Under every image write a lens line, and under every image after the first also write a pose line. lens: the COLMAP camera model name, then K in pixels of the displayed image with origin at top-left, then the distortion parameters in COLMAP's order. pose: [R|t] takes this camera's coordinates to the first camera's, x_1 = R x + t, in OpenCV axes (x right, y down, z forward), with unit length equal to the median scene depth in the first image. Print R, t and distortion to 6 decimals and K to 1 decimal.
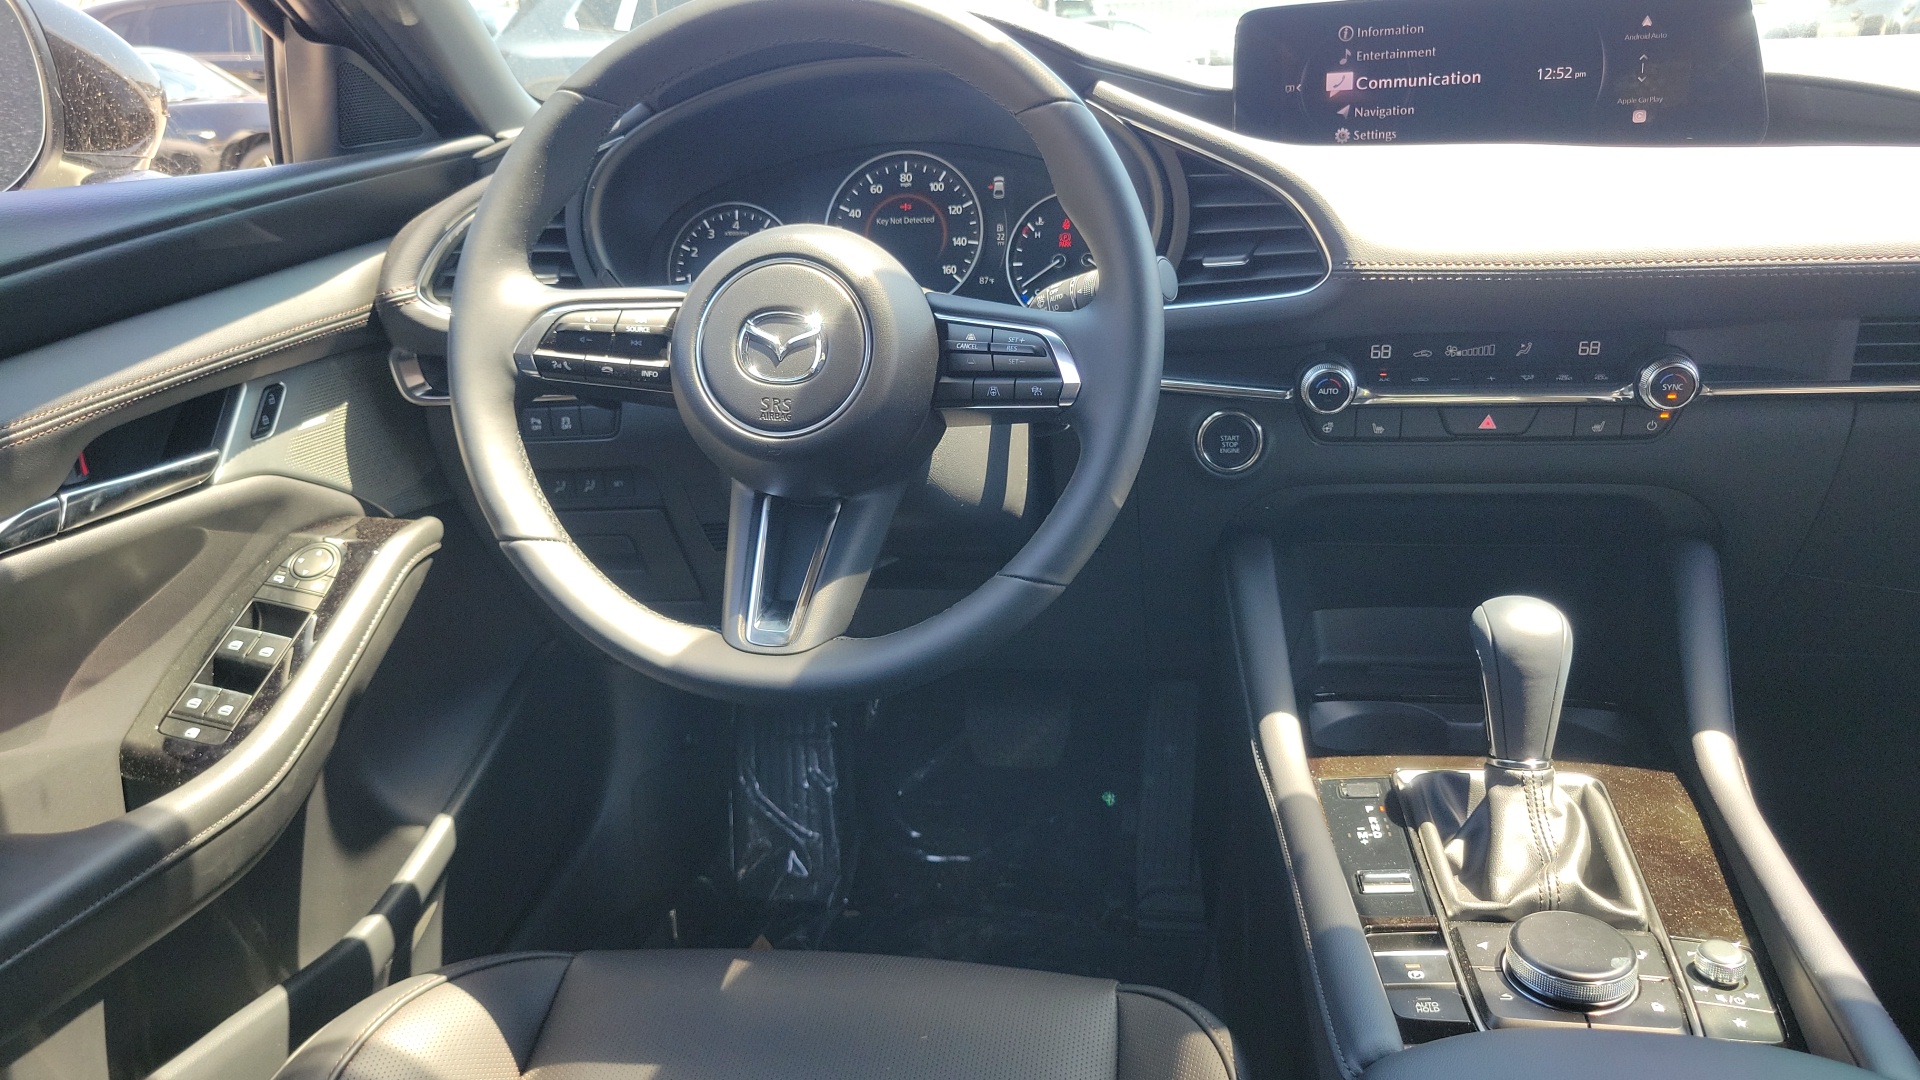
lens RADIAL K [[1491.5, 0, 946.1], [0, 1491.5, 553.4], [0, 0, 1]] dist [0.021710, -0.029144]
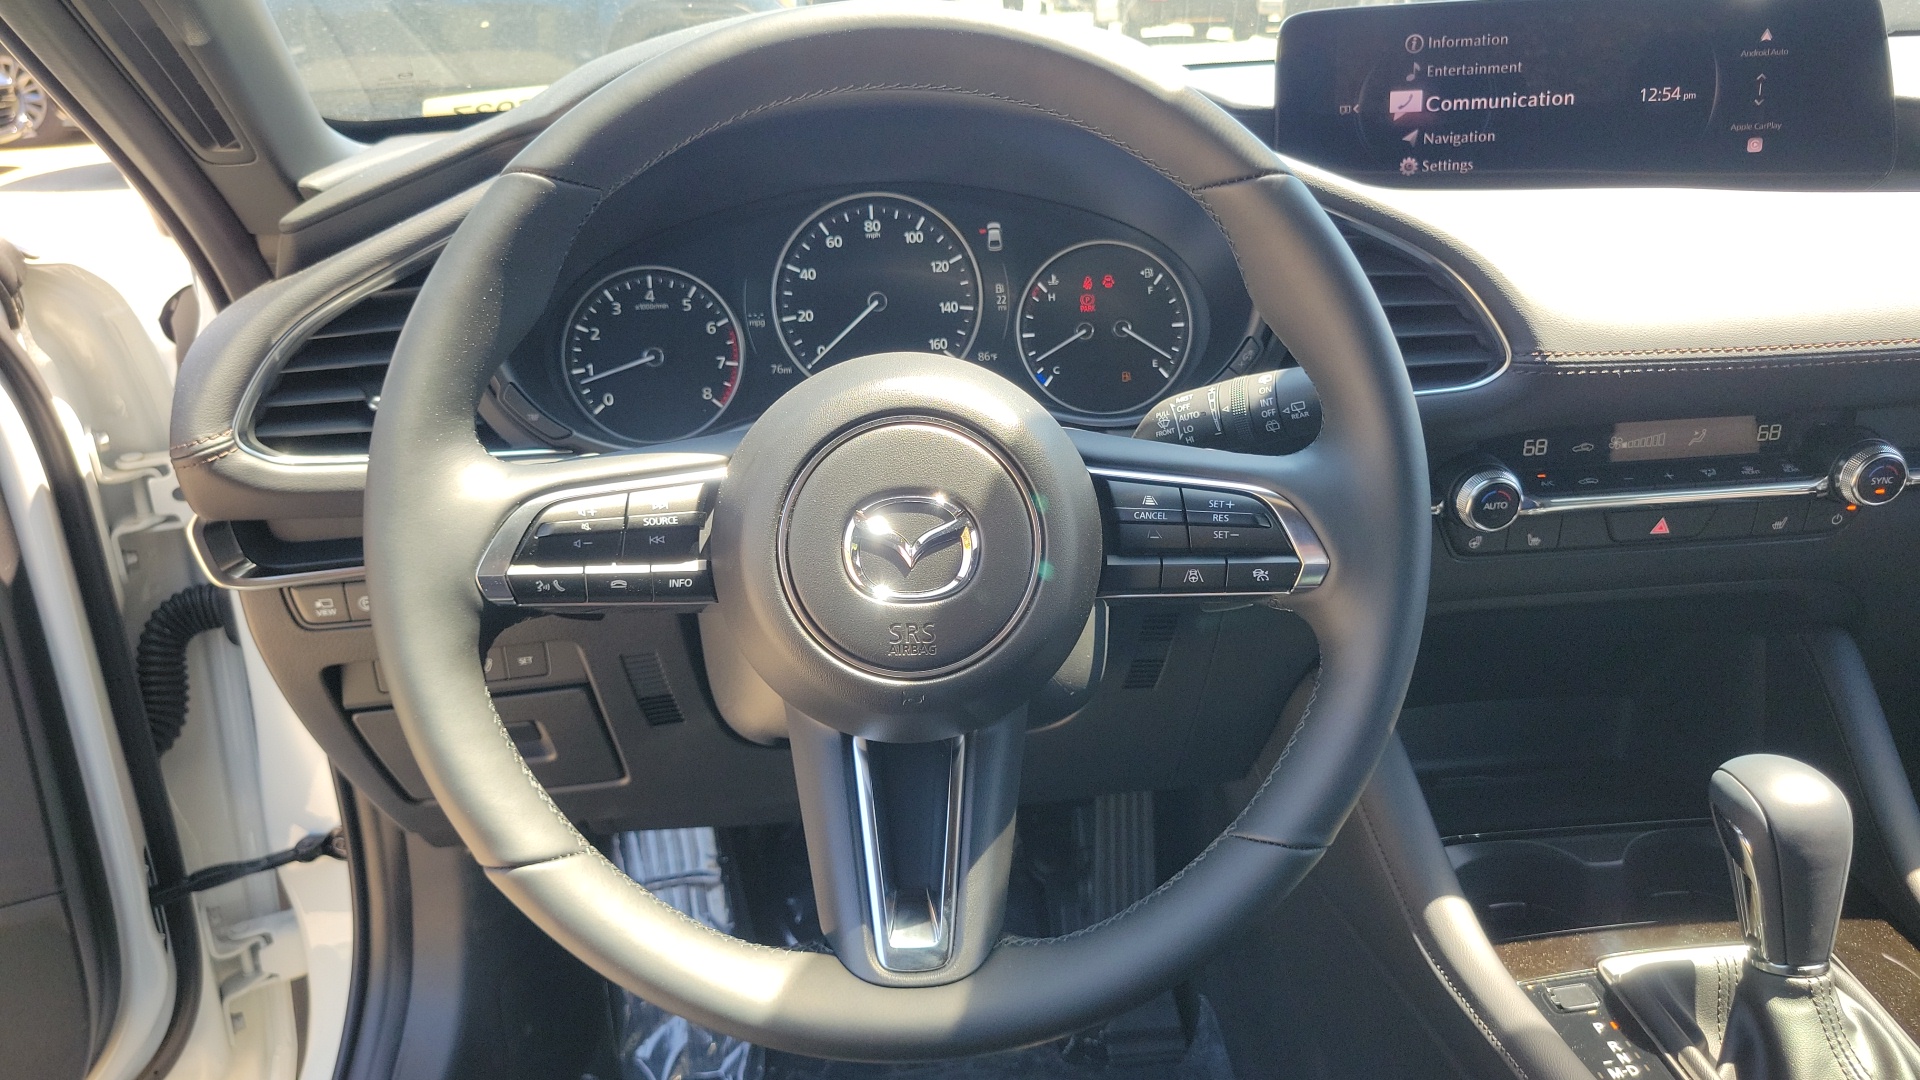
lens RADIAL K [[1491.5, 0, 961.8], [0, 1491.5, 527.5], [0, 0, 1]] dist [0.021710, -0.029144]
pose [[0.969826, -0.078204, 0.230917, -0.215245], [0.071583, 0.996751, 0.036924, -0.151551], [-0.233054, -0.019280, 0.972273, 0.293526]]
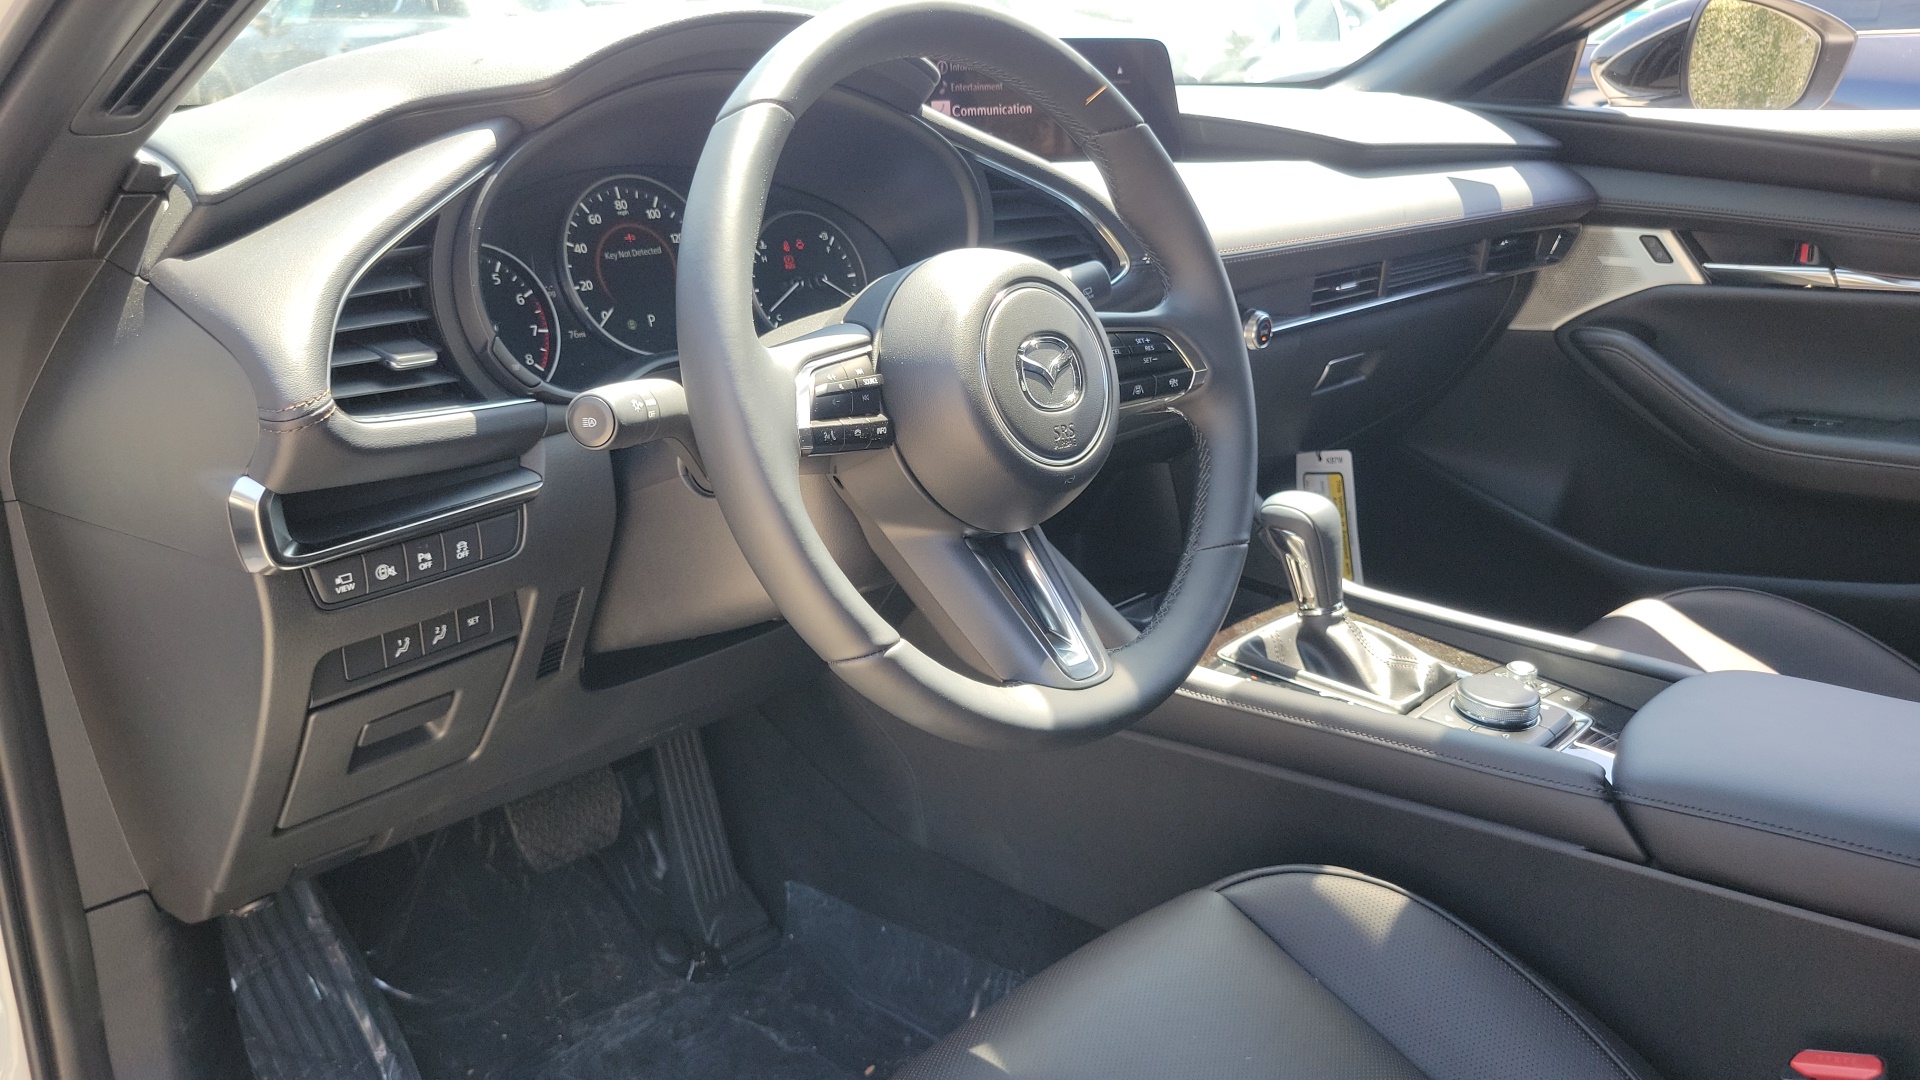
lens RADIAL K [[1491.5, 0, 955.2], [0, 1491.5, 528.4], [0, 0, 1]] dist [0.021710, -0.029144]
pose [[0.540295, -0.206856, 0.815654, -0.844547], [0.232119, 0.968344, 0.091823, -0.127856], [-0.808828, 0.139717, 0.571207, 0.455804]]
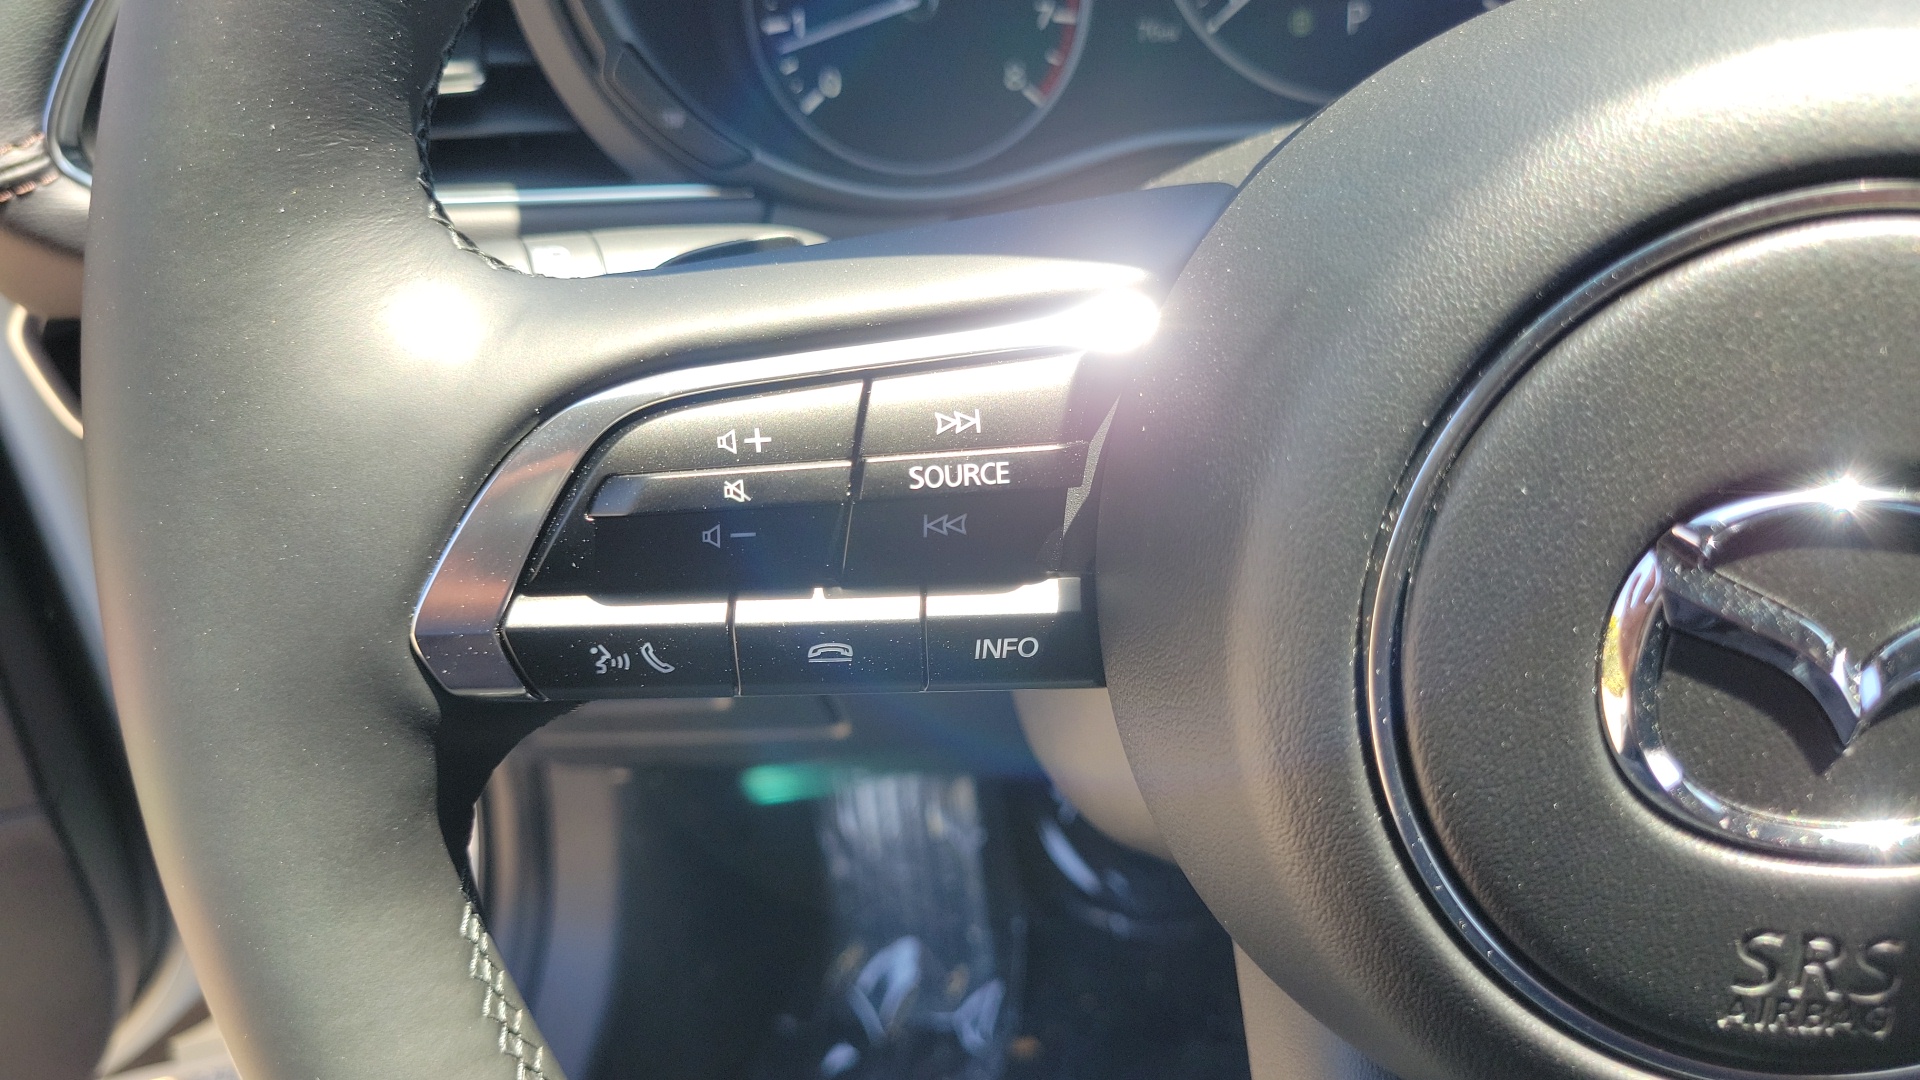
lens RADIAL K [[1491.5, 0, 932.4], [0, 1491.5, 542.8], [0, 0, 1]] dist [0.021710, -0.029144]
pose [[0.997293, -0.051790, 0.052200, -0.207863], [0.038104, 0.971124, 0.235512, -0.180037], [-0.062890, -0.232886, 0.970468, 0.730760]]
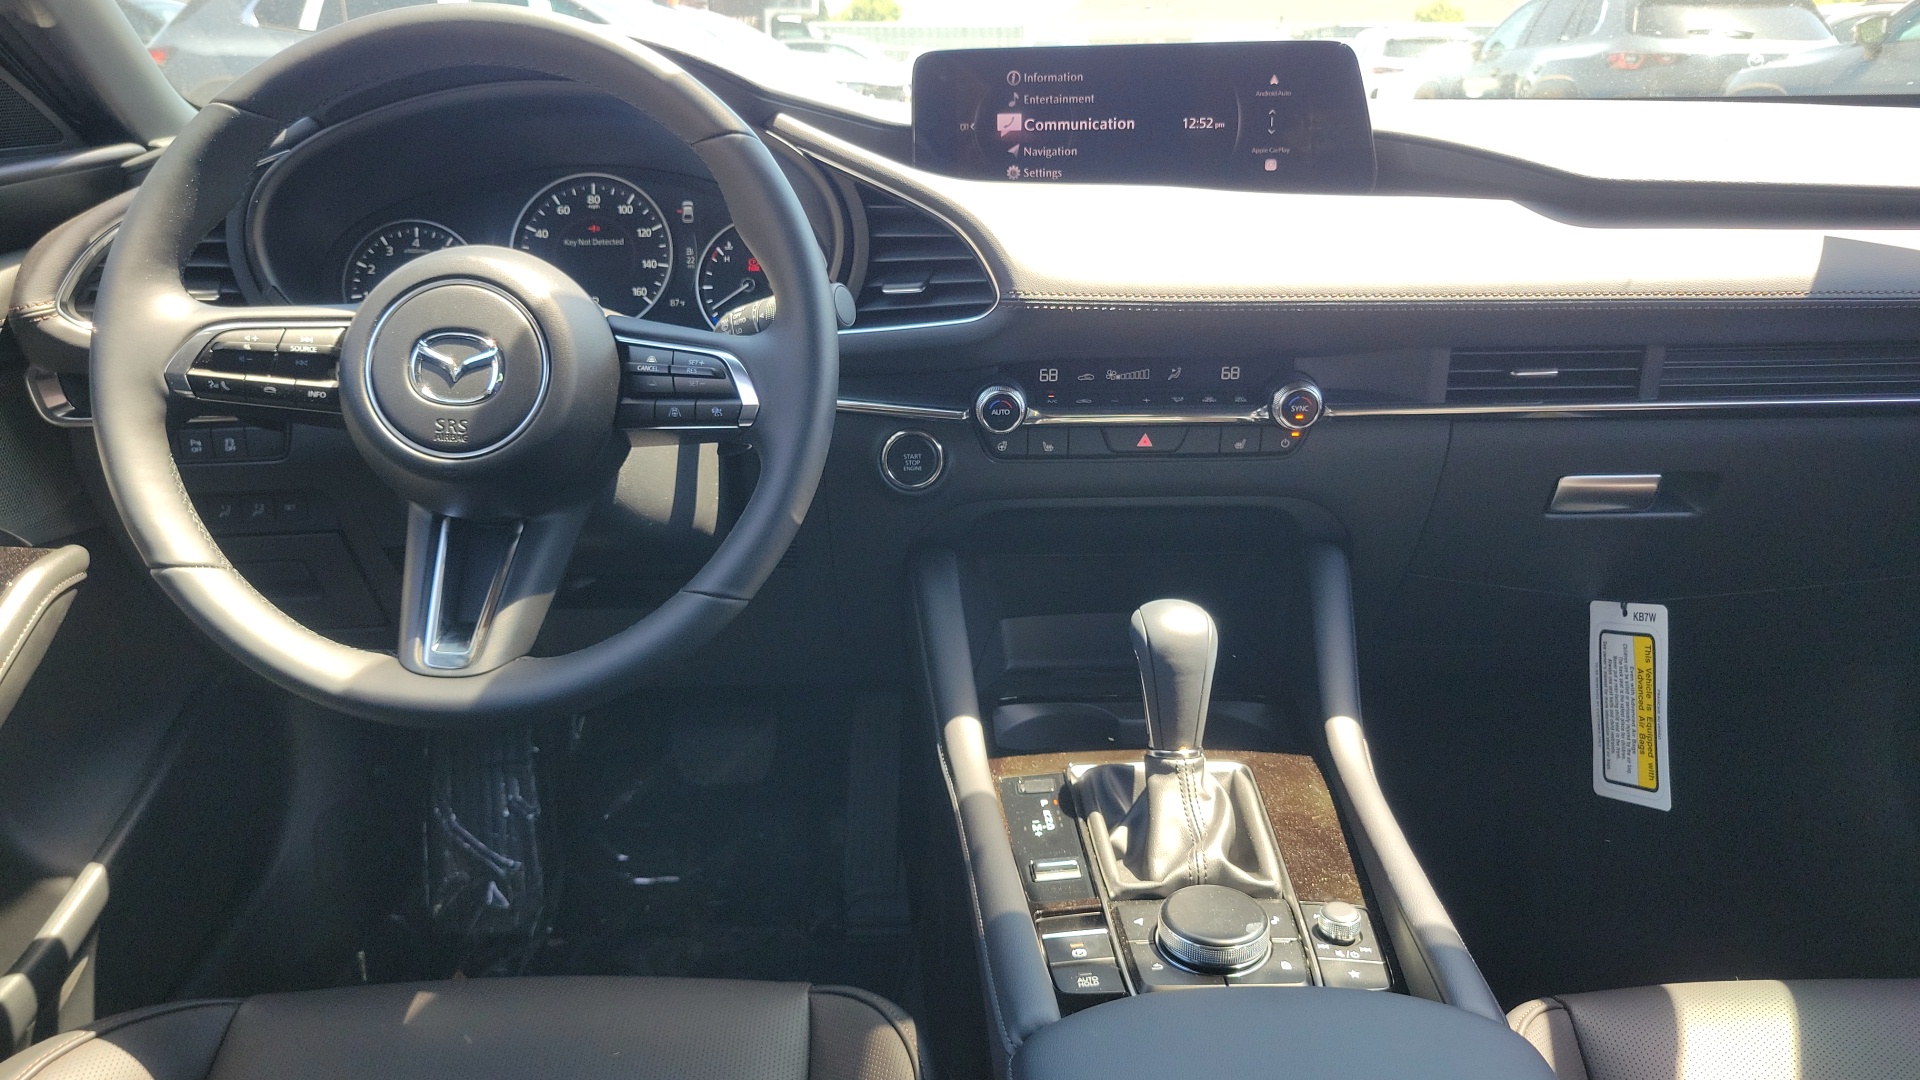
lens RADIAL K [[1491.5, 0, 969.2], [0, 1491.5, 540.1], [0, 0, 1]] dist [0.021710, -0.029144]
pose [[0.980481, -0.017201, 0.195860, 0.024937], [0.021400, 0.999584, -0.019344, 0.002793], [-0.195446, 0.023158, 0.980441, -0.037809]]
